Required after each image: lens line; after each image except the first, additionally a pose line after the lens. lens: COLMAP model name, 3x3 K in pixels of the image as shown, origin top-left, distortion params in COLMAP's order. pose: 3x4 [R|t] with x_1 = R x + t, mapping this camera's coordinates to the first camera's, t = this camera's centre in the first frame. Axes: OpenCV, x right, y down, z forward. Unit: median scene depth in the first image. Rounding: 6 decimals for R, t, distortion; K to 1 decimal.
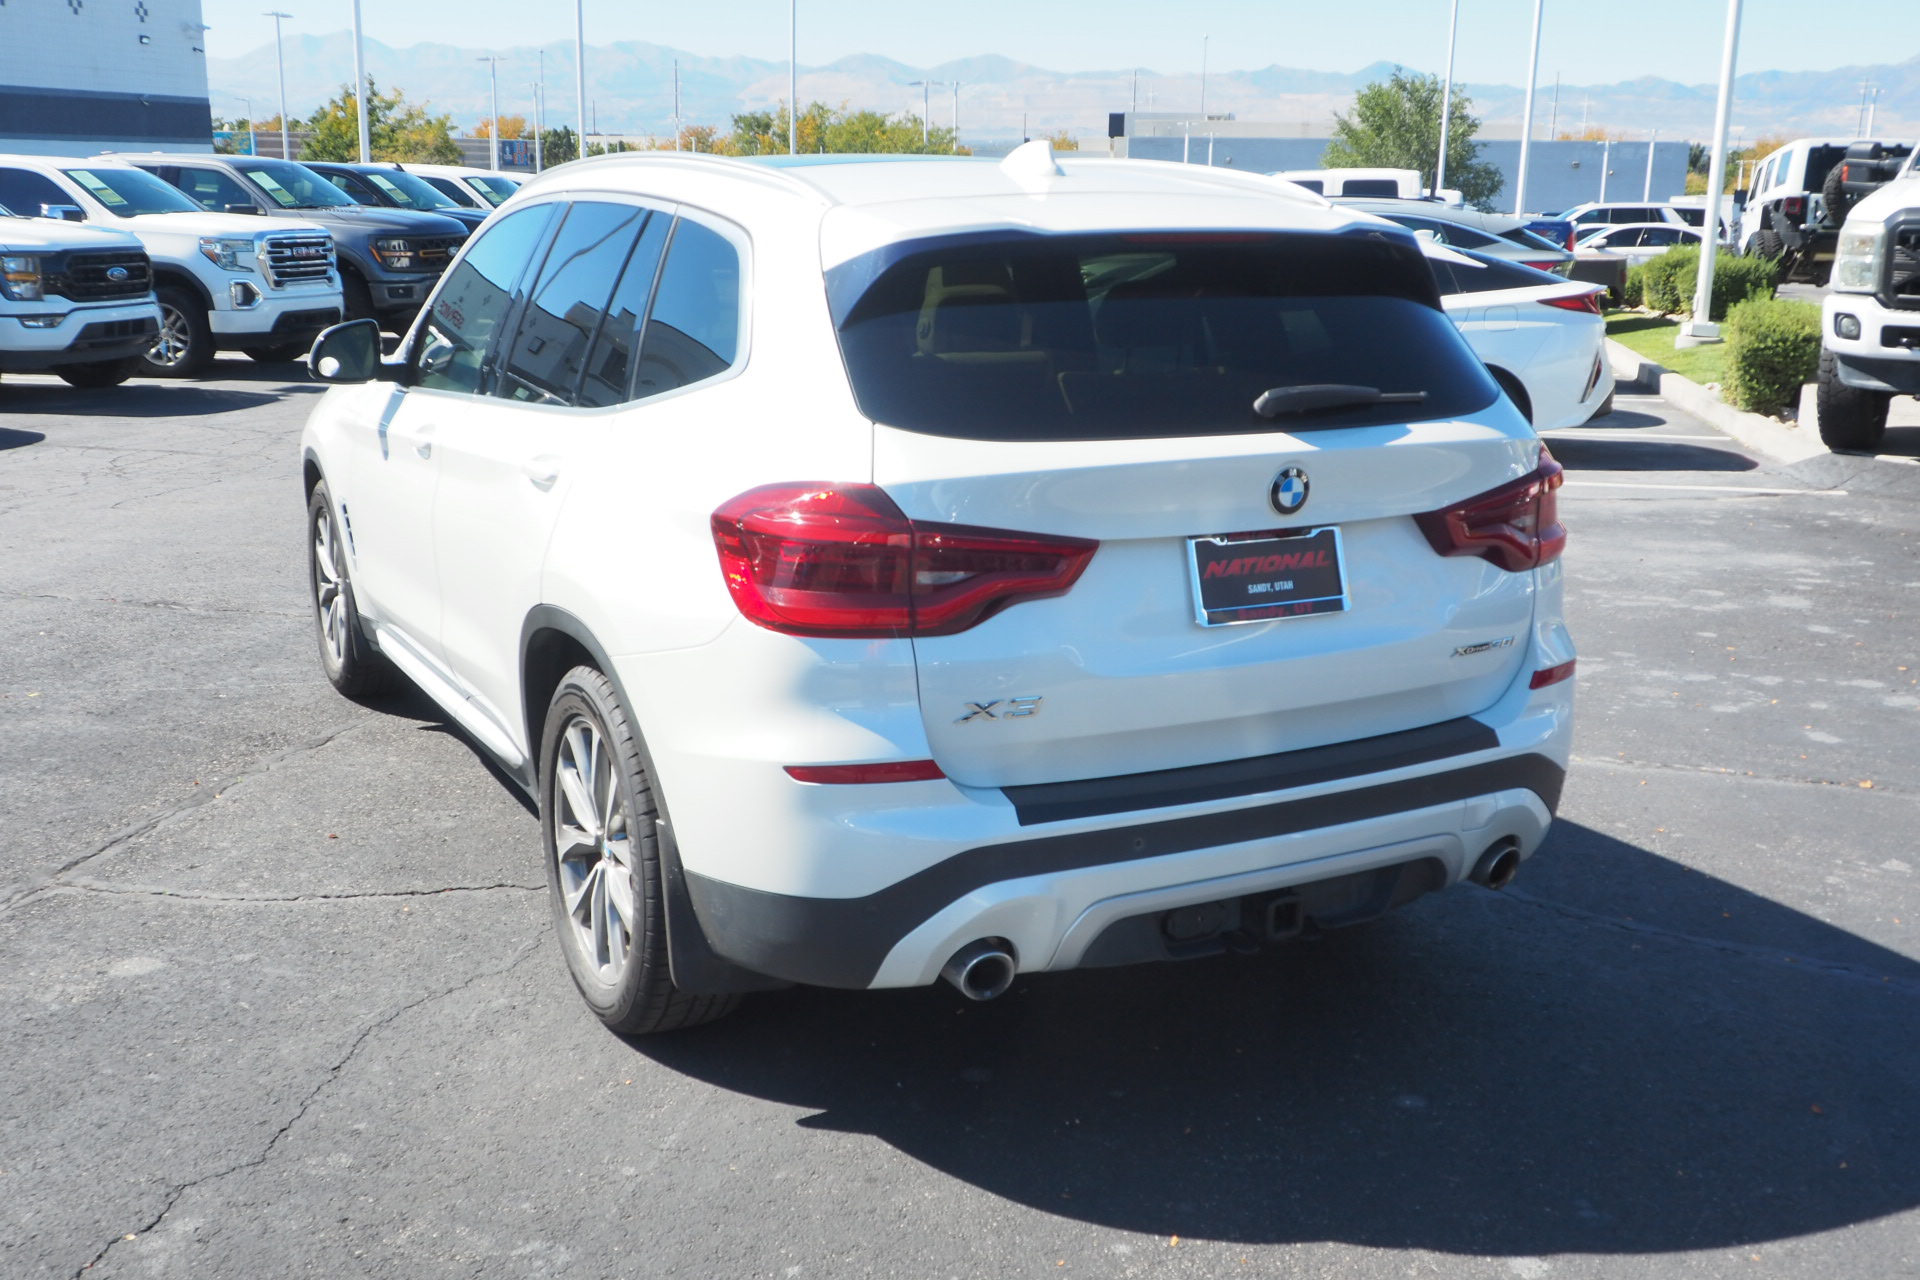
lens RADIAL K [[1851.8, 0, 865.5], [0, 1851.8, 643.0], [0, 0, 1]] dist [-0.006357, 0.007326]
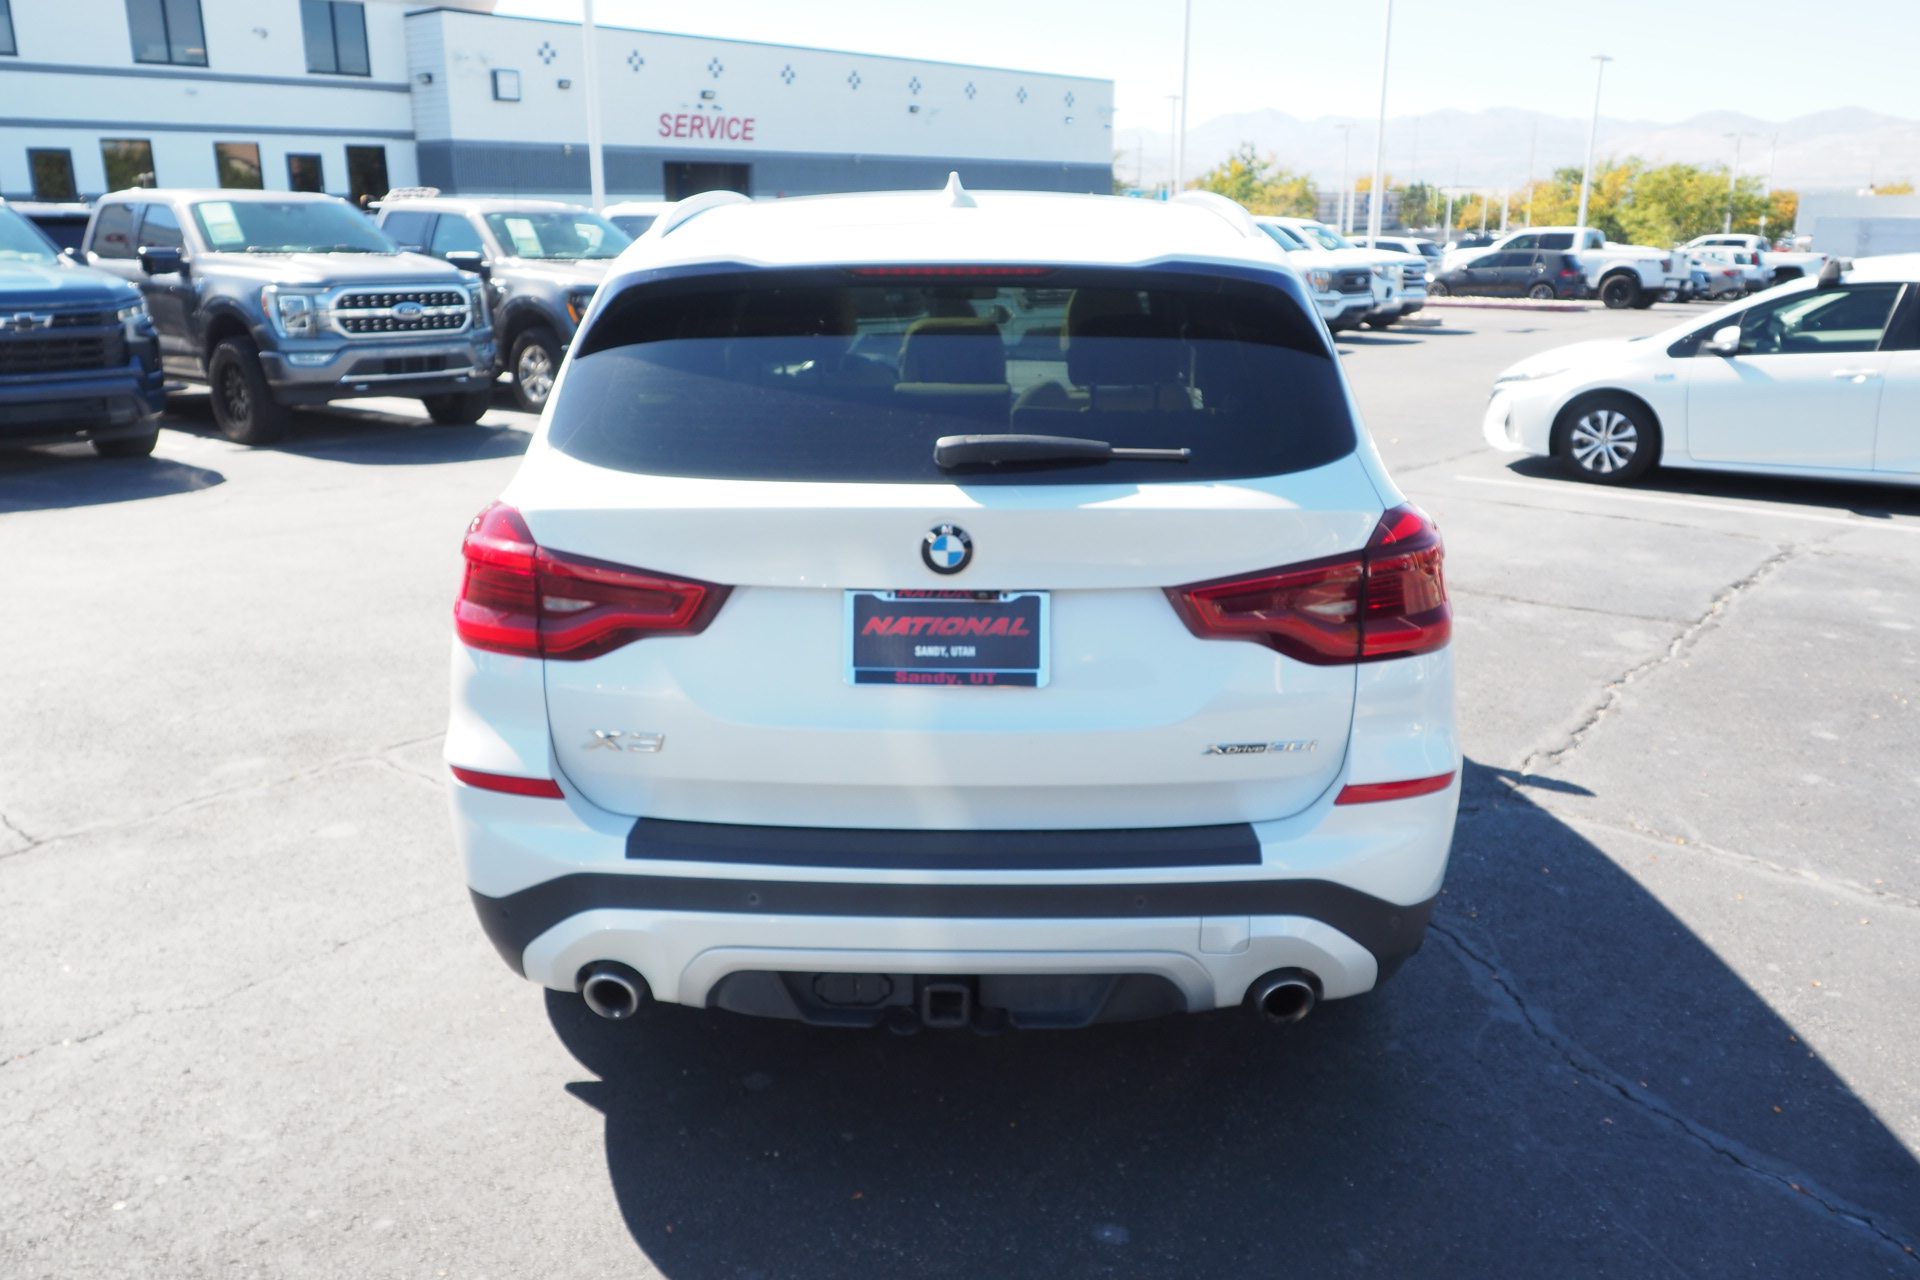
lens RADIAL K [[1465.5, 0, 907.7], [0, 1465.5, 633.3], [0, 0, 1]] dist [-0.011469, -0.005269]
pose [[0.886397, 0.116060, -0.448142, 0.522988], [-0.104317, 0.993241, 0.050896, -0.073602], [0.451020, 0.001635, 0.892512, 0.336507]]
